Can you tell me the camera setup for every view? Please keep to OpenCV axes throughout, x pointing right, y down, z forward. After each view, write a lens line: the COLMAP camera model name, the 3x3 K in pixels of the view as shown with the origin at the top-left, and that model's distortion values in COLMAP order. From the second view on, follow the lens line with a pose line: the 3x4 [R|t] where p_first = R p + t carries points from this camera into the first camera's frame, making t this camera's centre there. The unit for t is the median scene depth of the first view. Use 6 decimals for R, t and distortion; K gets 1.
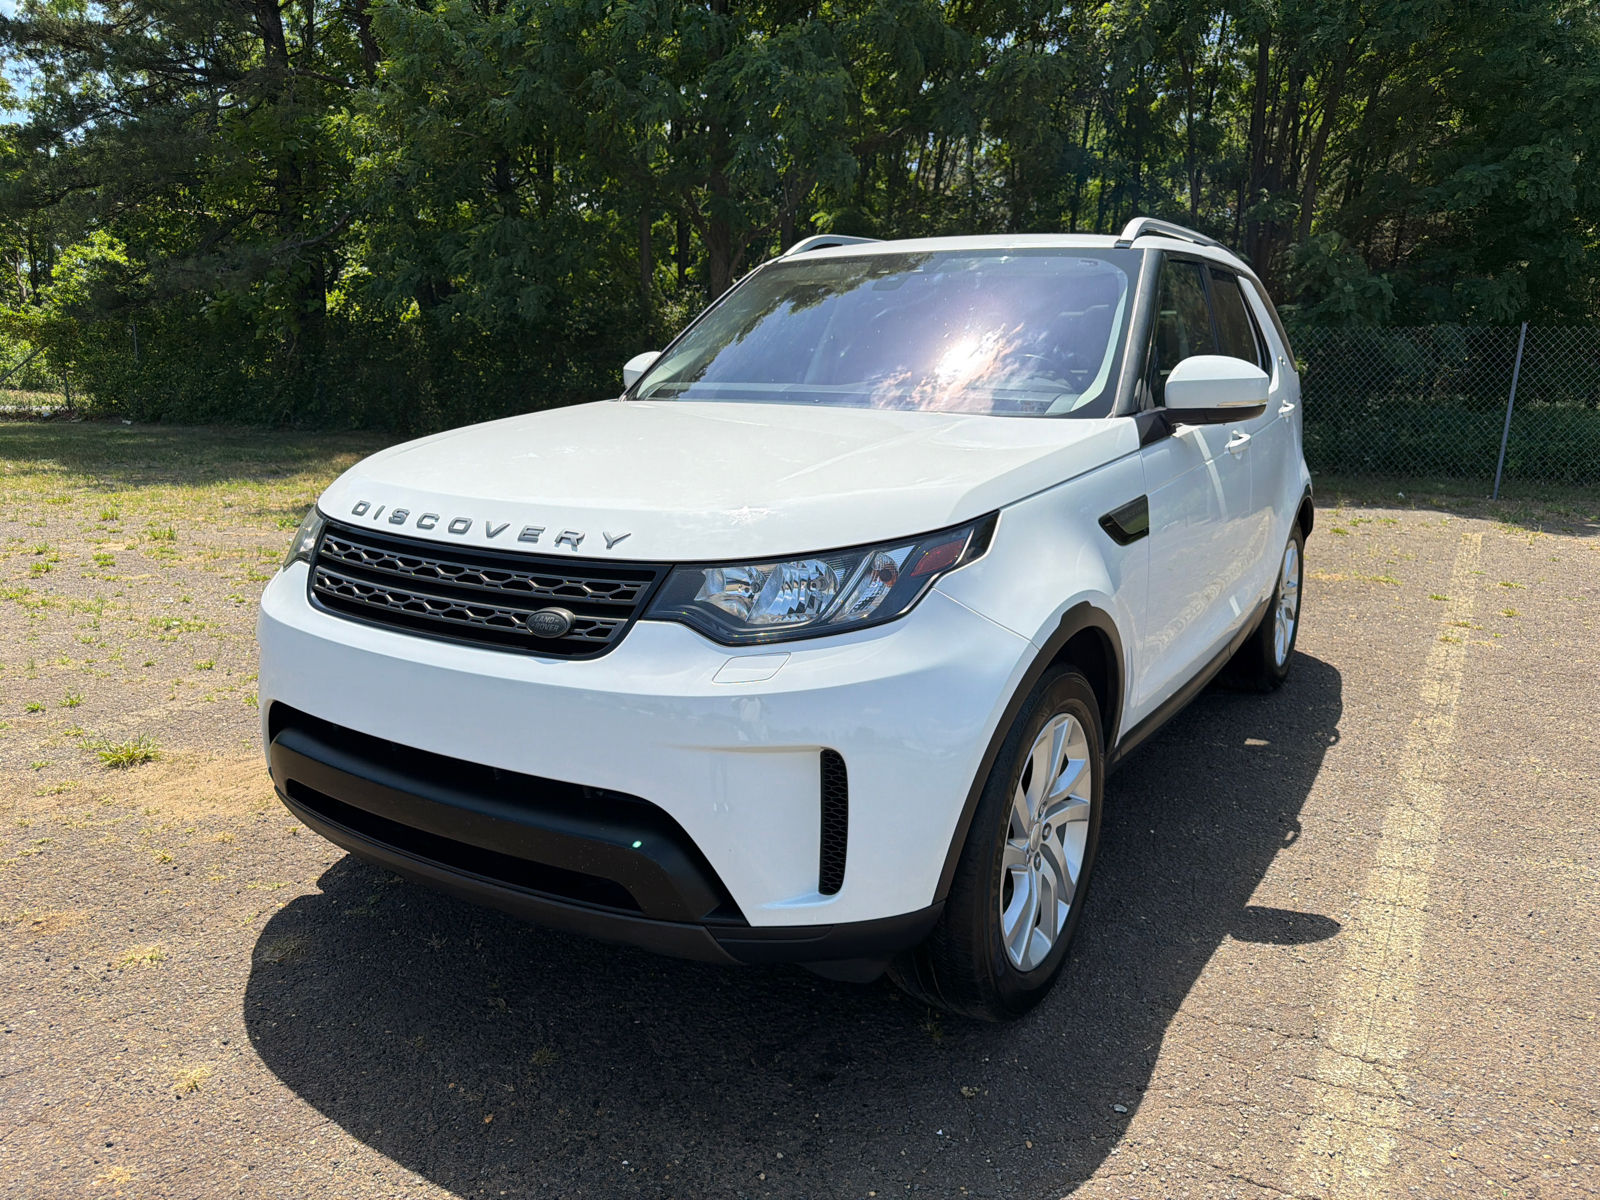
lens RADIAL K [[1149.3, 0, 792.8], [0, 1149.3, 600.9], [0, 0, 1]] dist [0.022596, -0.027191]
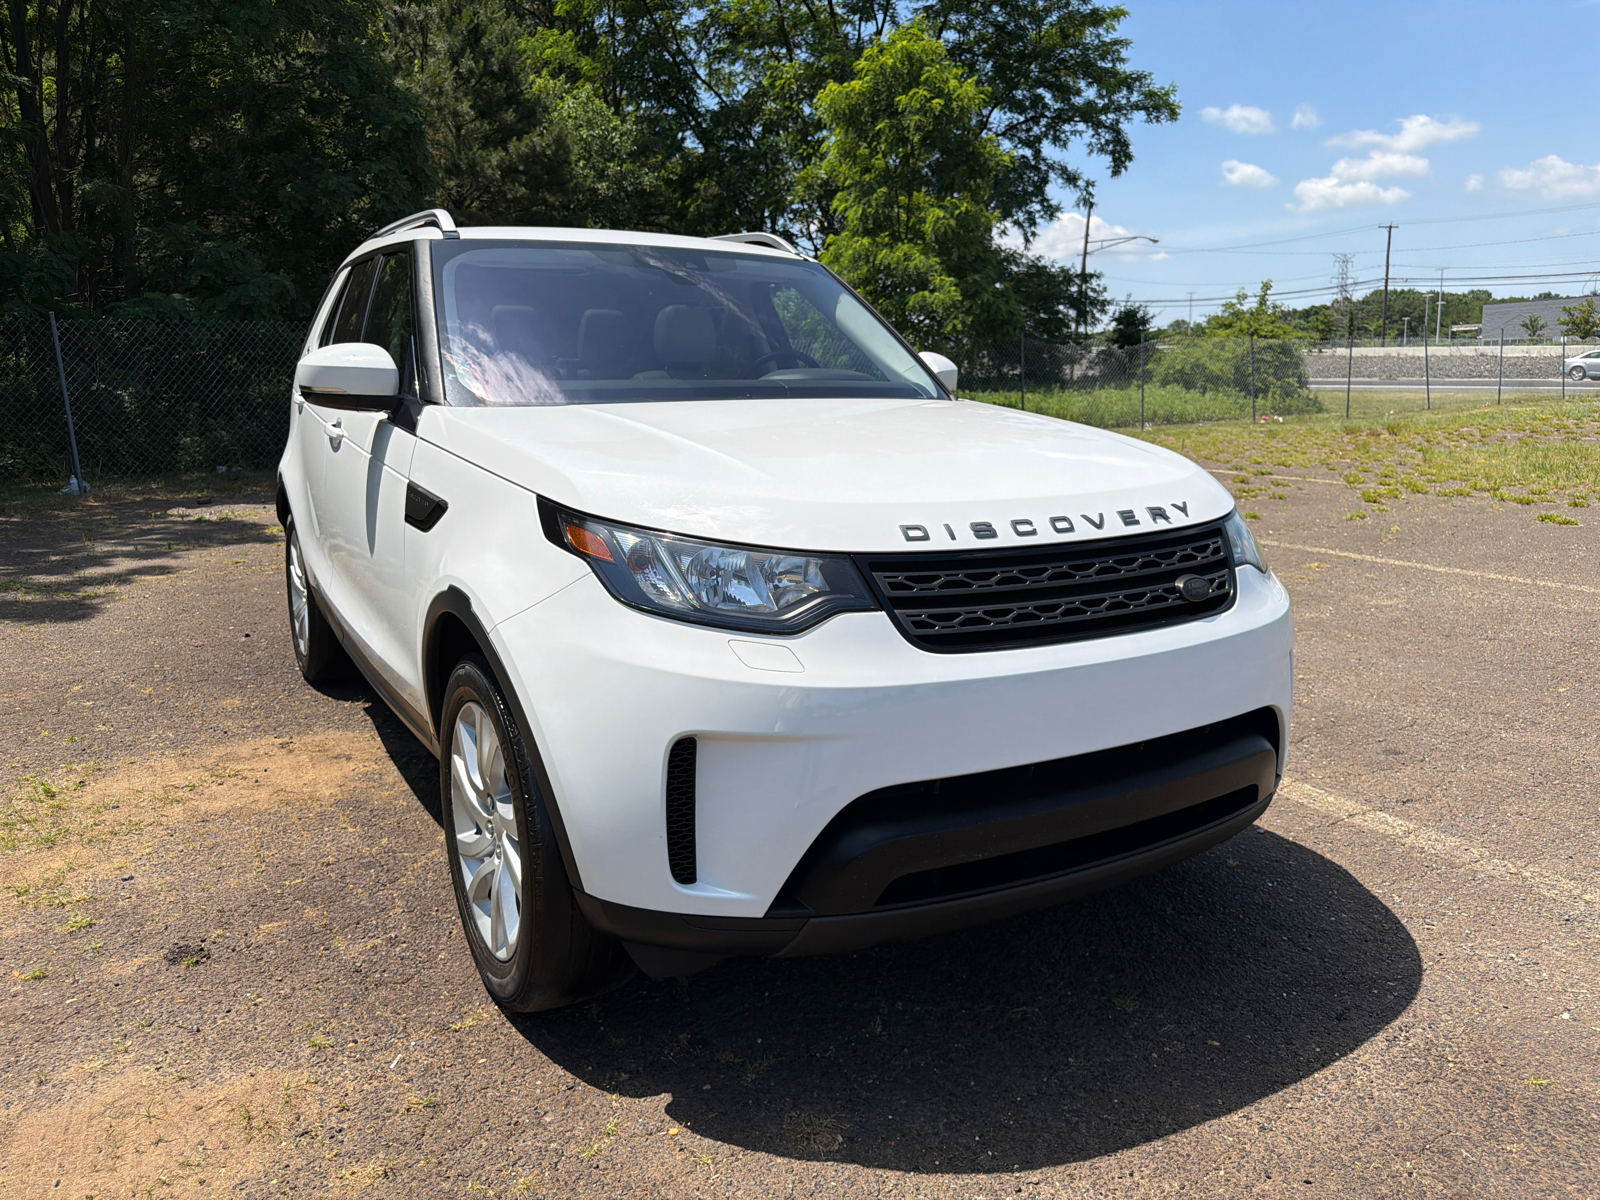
lens RADIAL K [[1149.3, 0, 806.7], [0, 1149.3, 592.5], [0, 0, 1]] dist [0.022596, -0.027191]
pose [[0.454552, -0.186364, 0.871006, -1.105603], [0.185572, 0.976223, 0.112032, -0.140153], [-0.871175, 0.110710, 0.478328, 0.639423]]
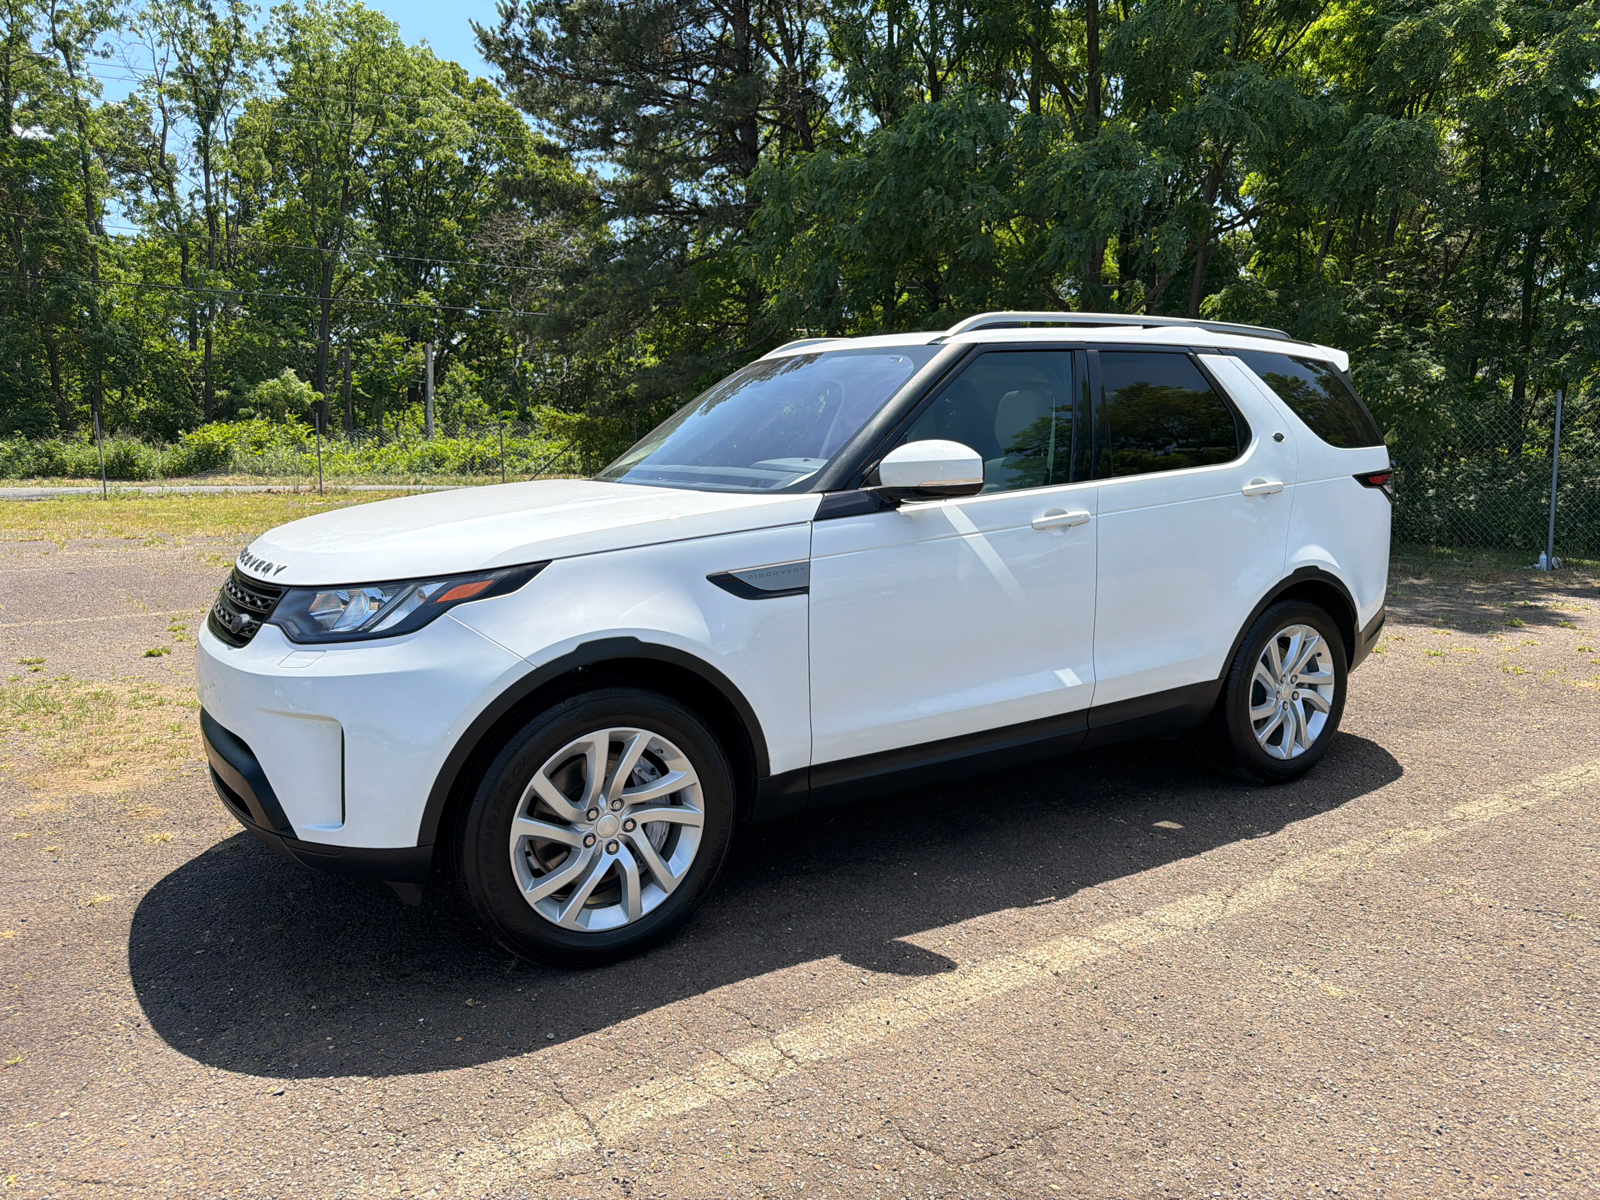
lens RADIAL K [[1149.3, 0, 798.1], [0, 1149.3, 606.5], [0, 0, 1]] dist [0.022596, -0.027191]
pose [[0.902056, 0.044633, -0.429306, 0.893097], [-0.072089, 0.996247, -0.047897, 0.012870], [0.425557, 0.074154, 0.901888, -0.047214]]
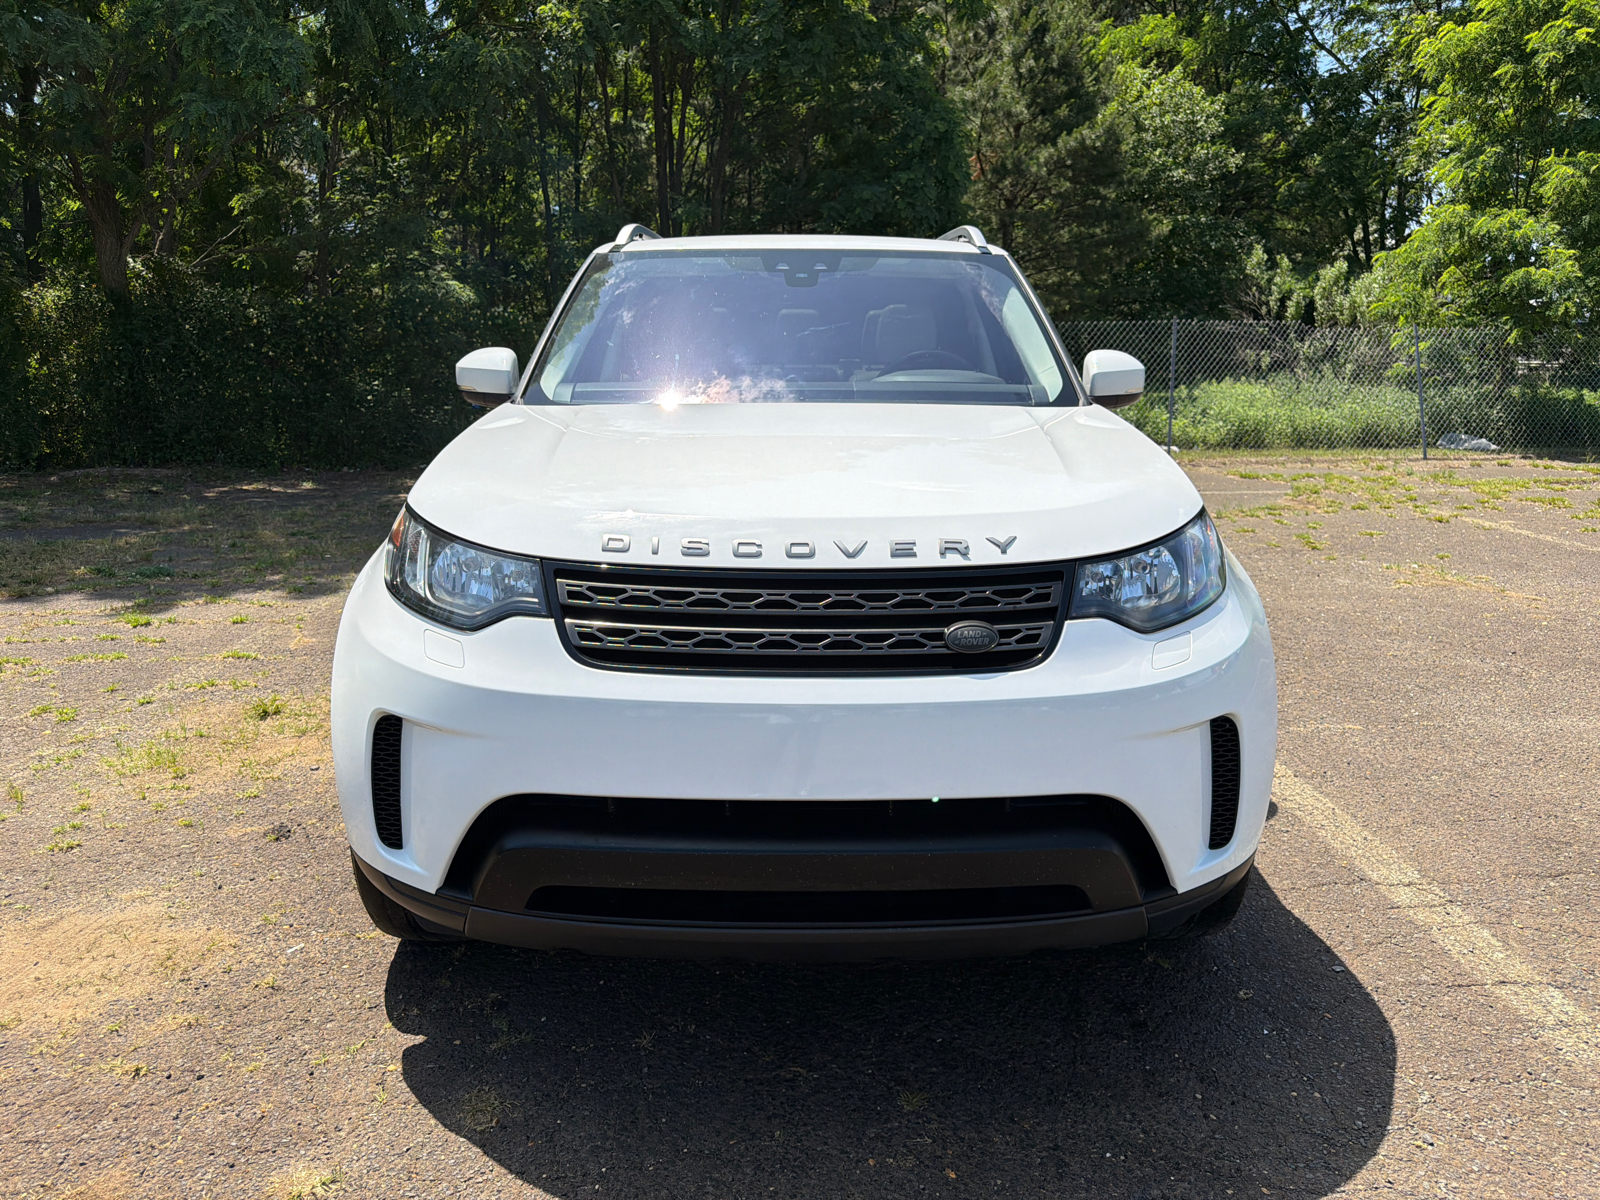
lens RADIAL K [[1149.3, 0, 810.6], [0, 1149.3, 602.5], [0, 0, 1]] dist [0.022596, -0.027191]
pose [[0.841582, -0.125291, 0.525398, -0.663262], [0.120210, 0.991775, 0.043955, -0.054692], [-0.526583, 0.026167, 0.849721, 0.211212]]
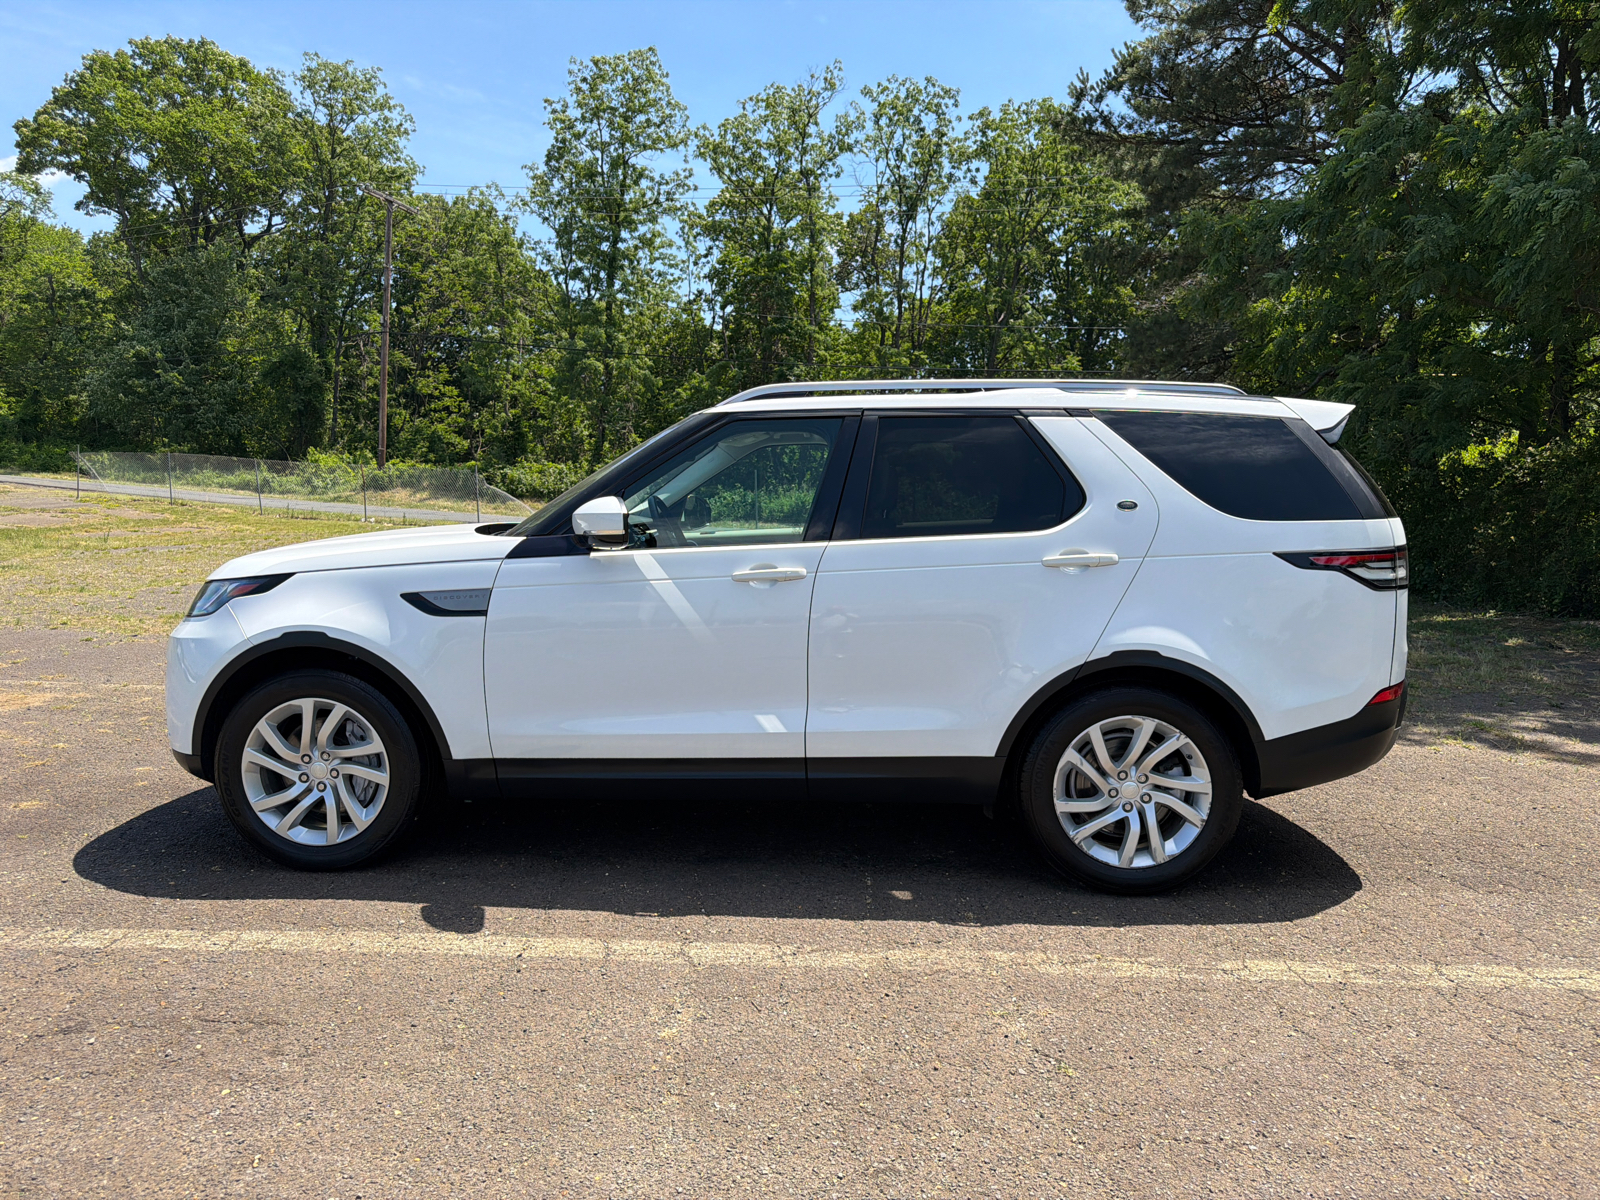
lens RADIAL K [[1149.3, 0, 805.2], [0, 1149.3, 611.9], [0, 0, 1]] dist [0.022596, -0.027191]
pose [[0.490298, 0.084948, -0.867405, 1.956710], [-0.189410, 0.981837, -0.010908, -0.137225], [0.850724, 0.169644, 0.497483, 0.706420]]
